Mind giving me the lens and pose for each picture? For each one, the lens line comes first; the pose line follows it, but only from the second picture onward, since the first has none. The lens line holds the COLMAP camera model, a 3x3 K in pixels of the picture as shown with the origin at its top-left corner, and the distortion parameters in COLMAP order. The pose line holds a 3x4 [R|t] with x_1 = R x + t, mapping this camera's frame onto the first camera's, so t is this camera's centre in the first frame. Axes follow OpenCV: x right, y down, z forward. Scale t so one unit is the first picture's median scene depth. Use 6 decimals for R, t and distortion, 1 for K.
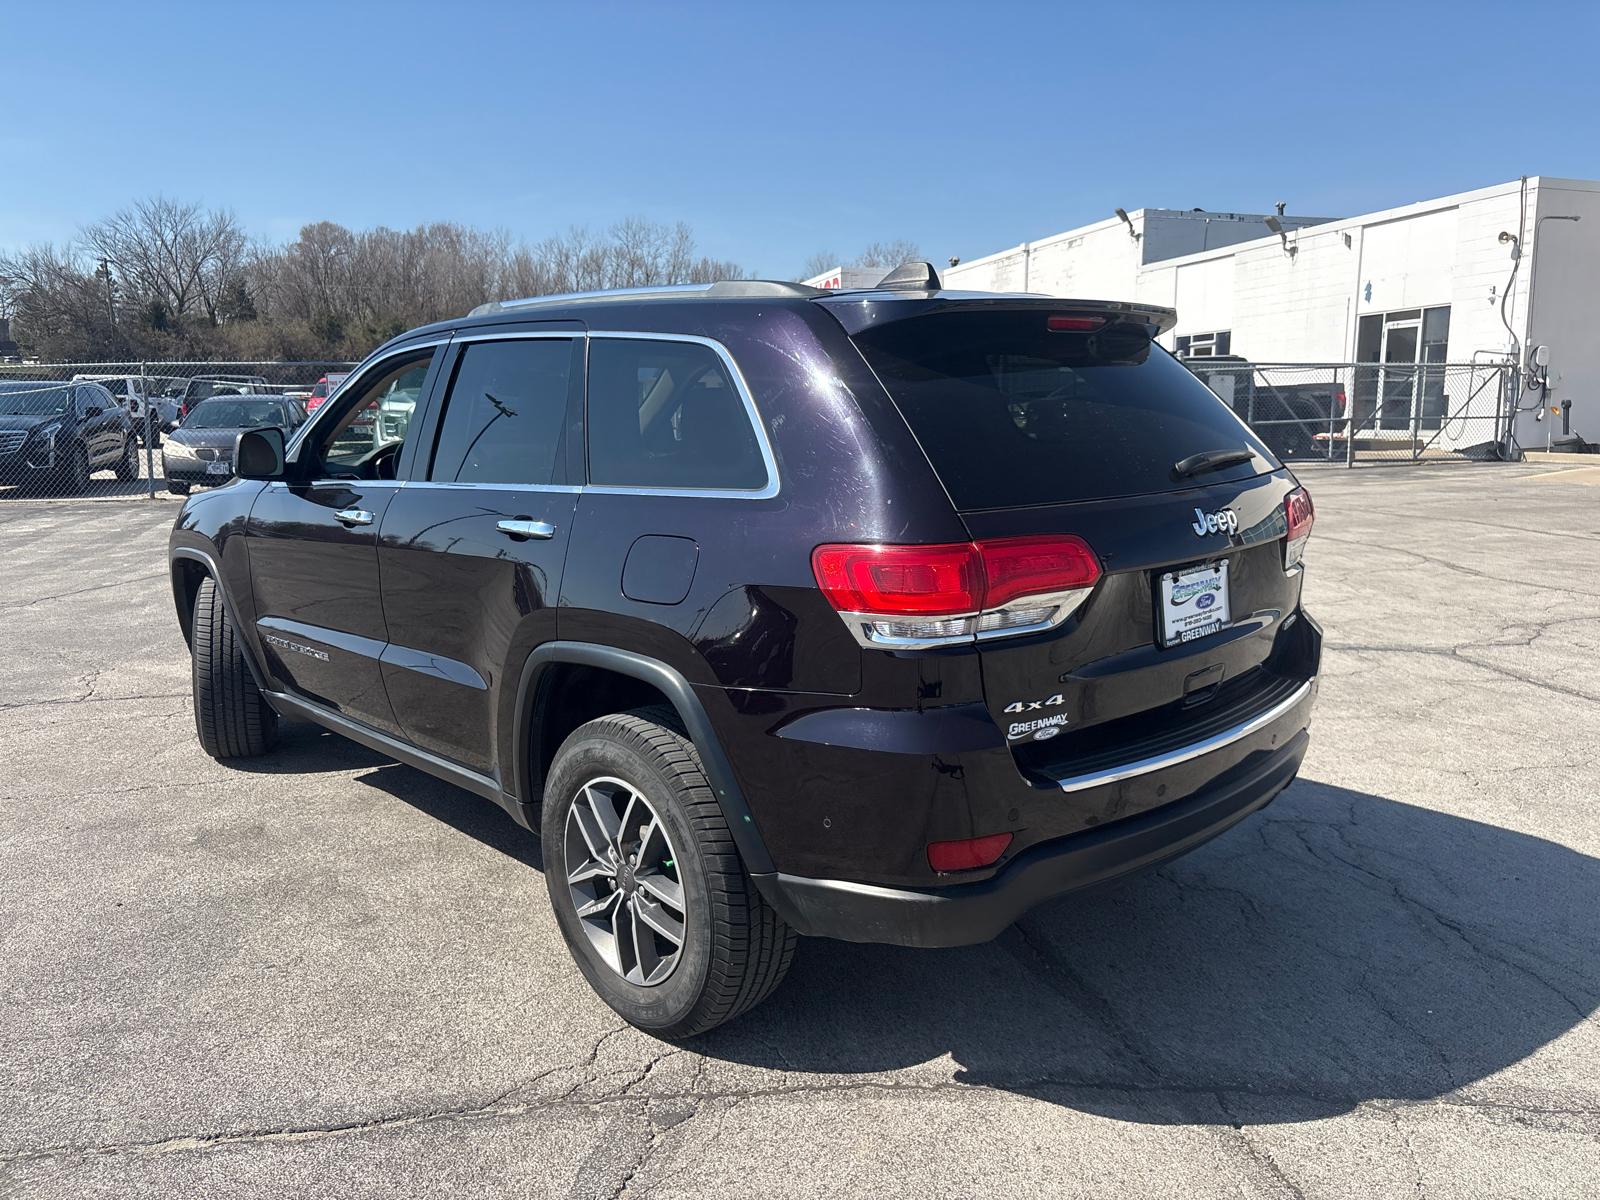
lens RADIAL K [[1165.5, 0, 778.9], [0, 1165.5, 576.2], [0, 0, 1]] dist [0.016391, -0.009769]
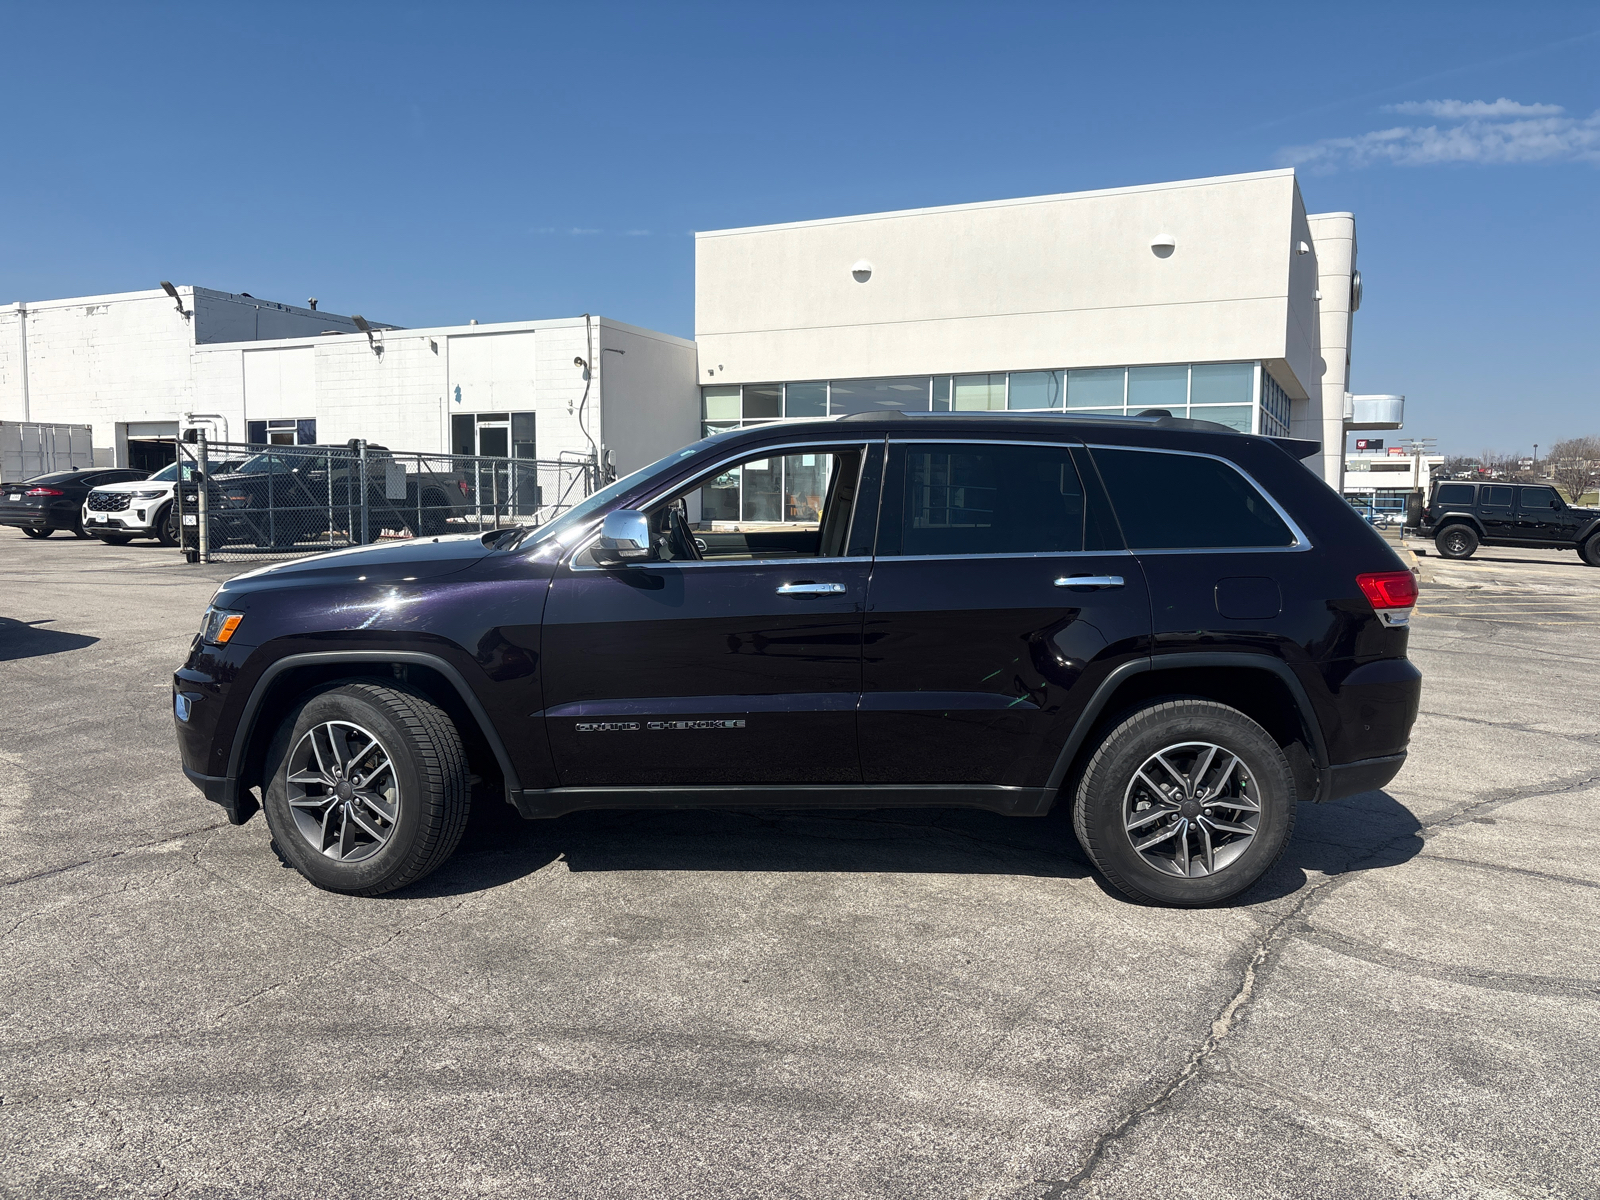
lens RADIAL K [[1133.9, 0, 805.5], [0, 1133.9, 598.7], [0, 0, 1]] dist [0.031305, -0.046774]
pose [[0.676879, -0.051540, 0.734288, -0.102699], [0.088911, 0.995967, -0.012053, -0.002536], [-0.730705, 0.073444, 0.678732, 0.023148]]
